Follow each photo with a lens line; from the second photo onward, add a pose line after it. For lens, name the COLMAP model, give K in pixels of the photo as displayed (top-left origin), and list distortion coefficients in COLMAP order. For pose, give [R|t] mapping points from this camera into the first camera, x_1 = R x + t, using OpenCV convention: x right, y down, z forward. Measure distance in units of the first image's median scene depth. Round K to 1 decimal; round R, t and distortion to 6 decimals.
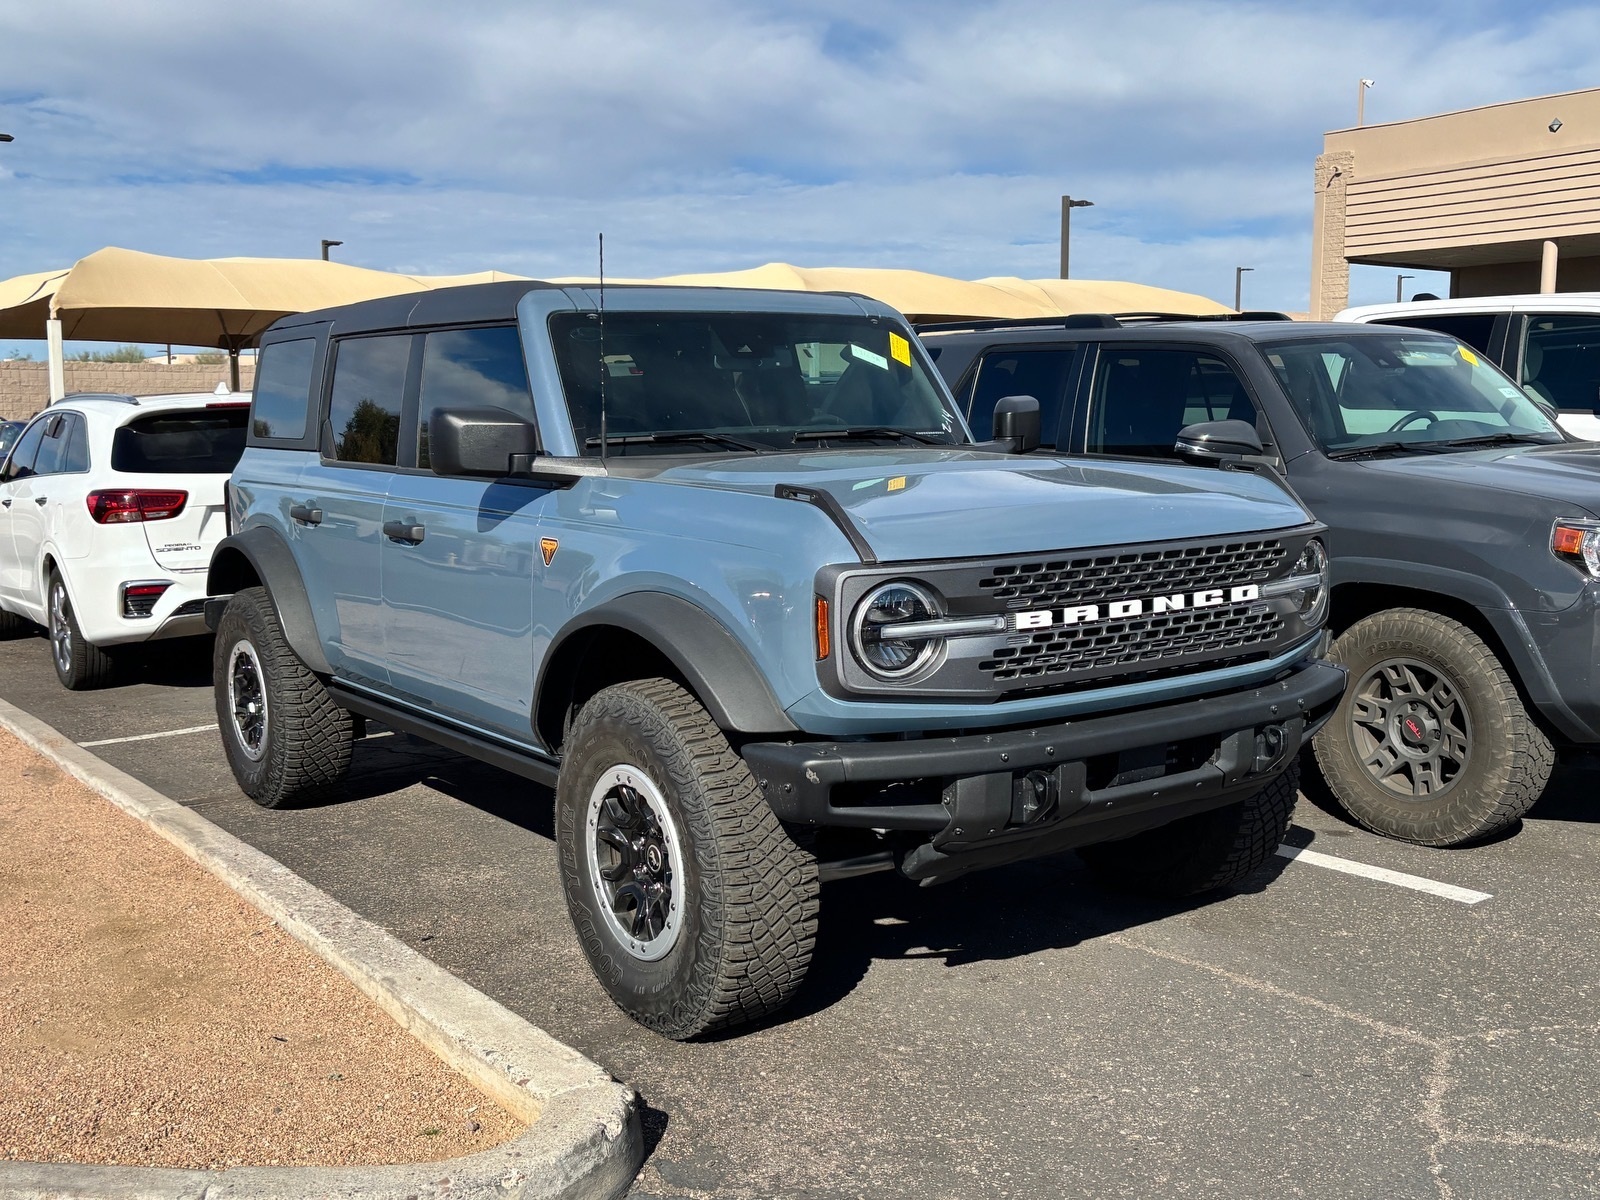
lens RADIAL K [[1620.1, 0, 796.7], [0, 1620.1, 596.2], [0, 0, 1]] dist [0.014053, 0.000000]
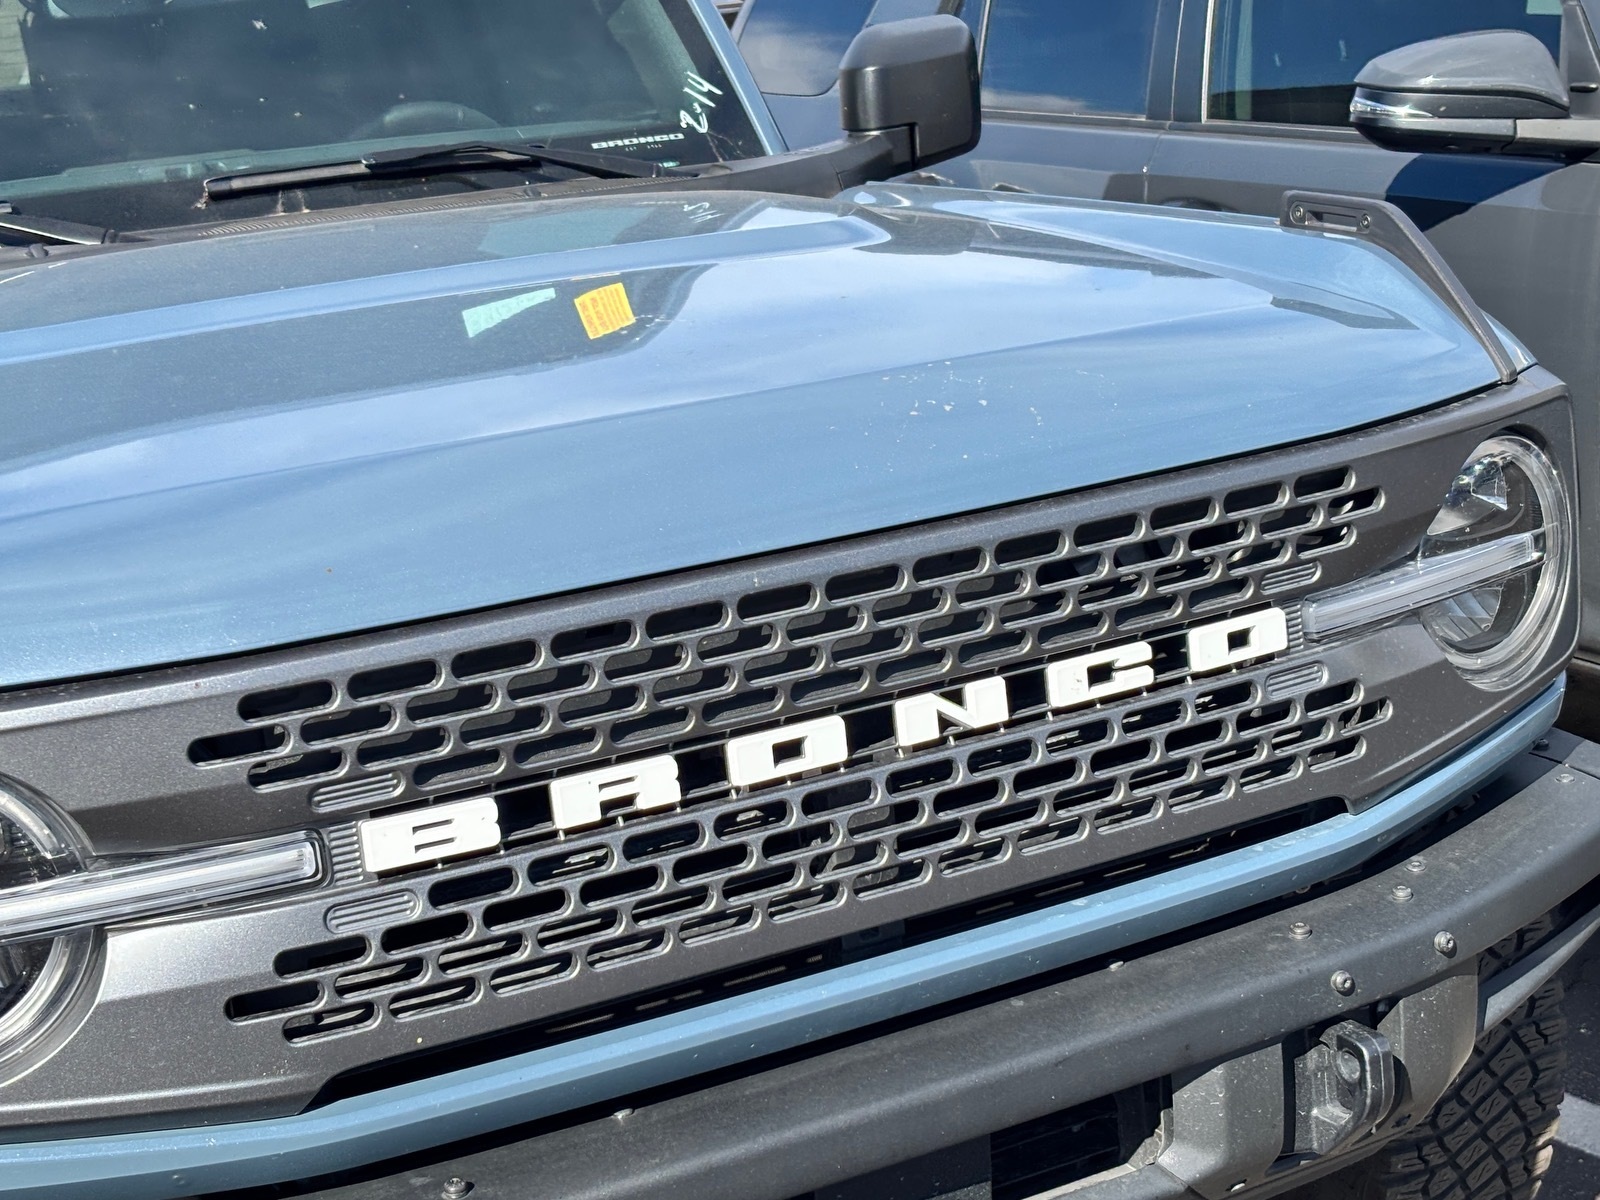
lens RADIAL K [[2681.4, 0, 800.9], [0, 2681.4, 605.1], [0, 0, 1]] dist [0.120560, 0.000000]
pose [[0.991760, -0.048456, -0.118591, 0.258048], [0.061027, 0.992621, 0.104780, -0.073009], [0.112639, -0.111154, 0.987399, 0.457958]]
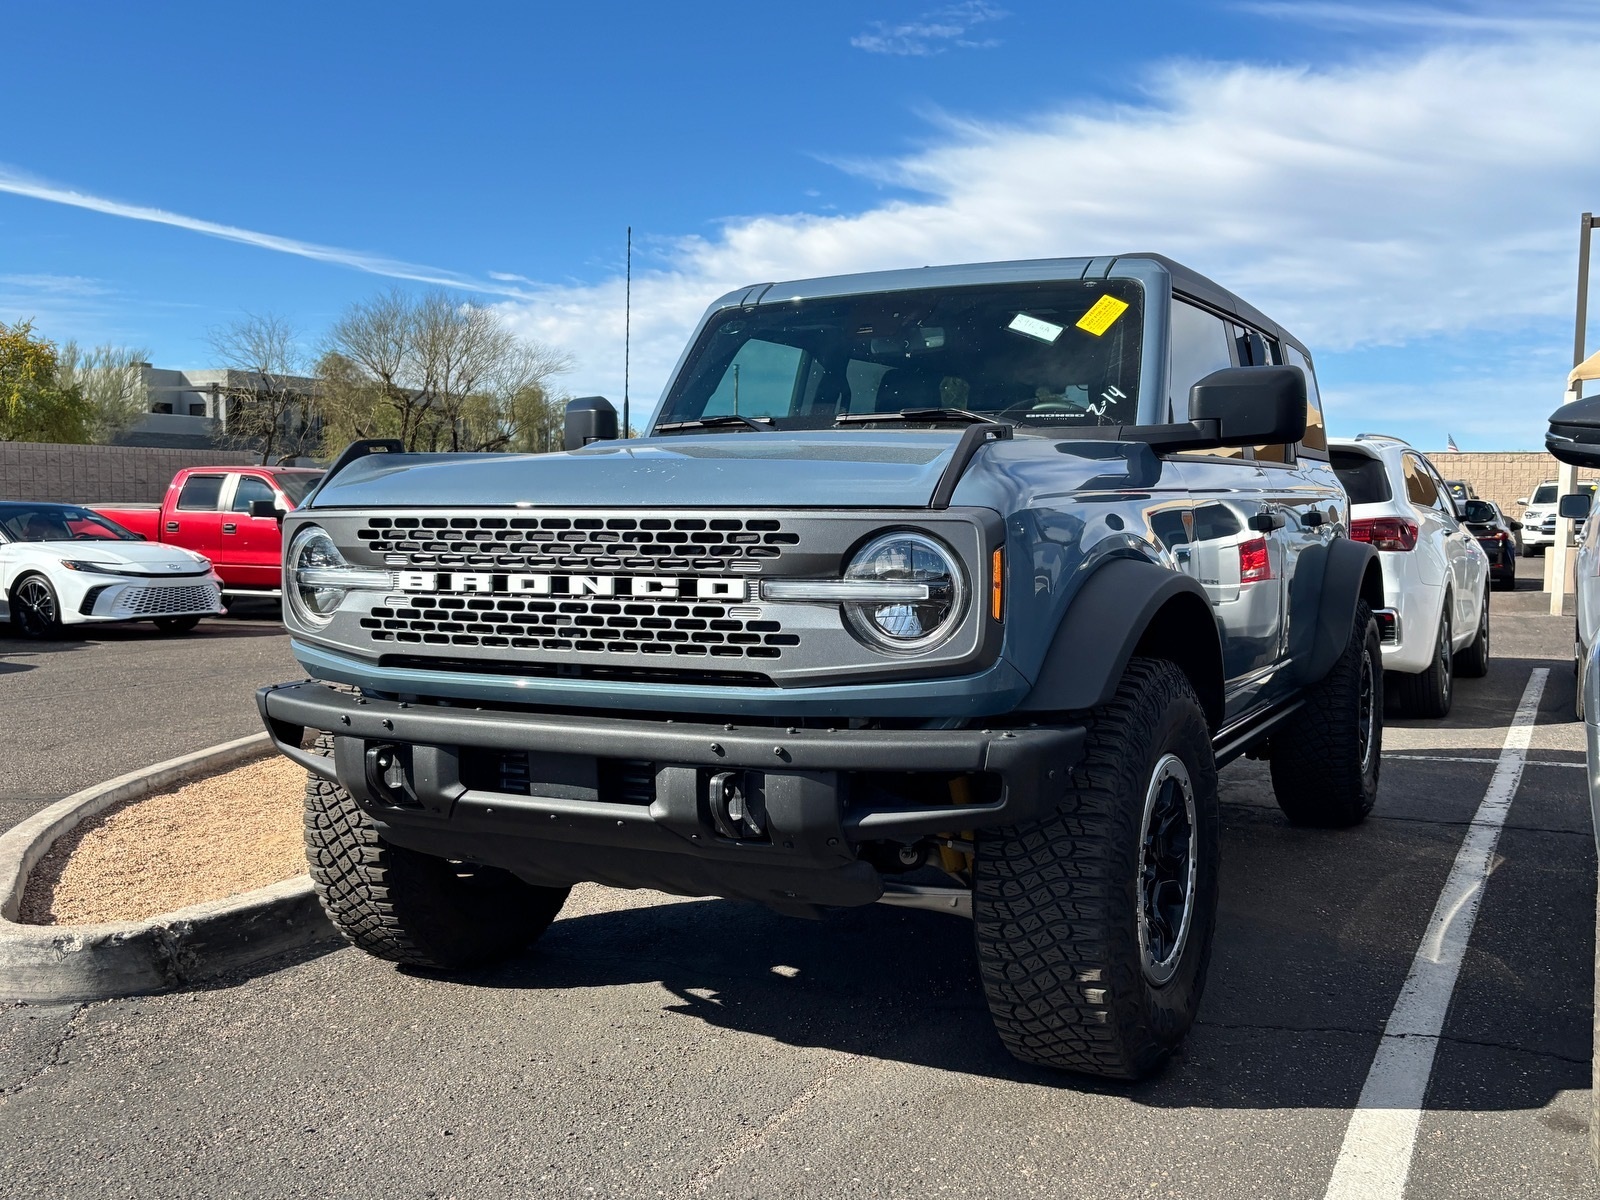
lens RADIAL K [[1534.2, 0, 799.2], [0, 1534.2, 600.4], [0, 0, 1]] dist [0.018881, 0.000000]
pose [[0.473725, 0.069030, -0.877963, 0.917977], [-0.113540, 0.993391, 0.016842, -0.012356], [0.873323, 0.091705, 0.478431, 0.712548]]
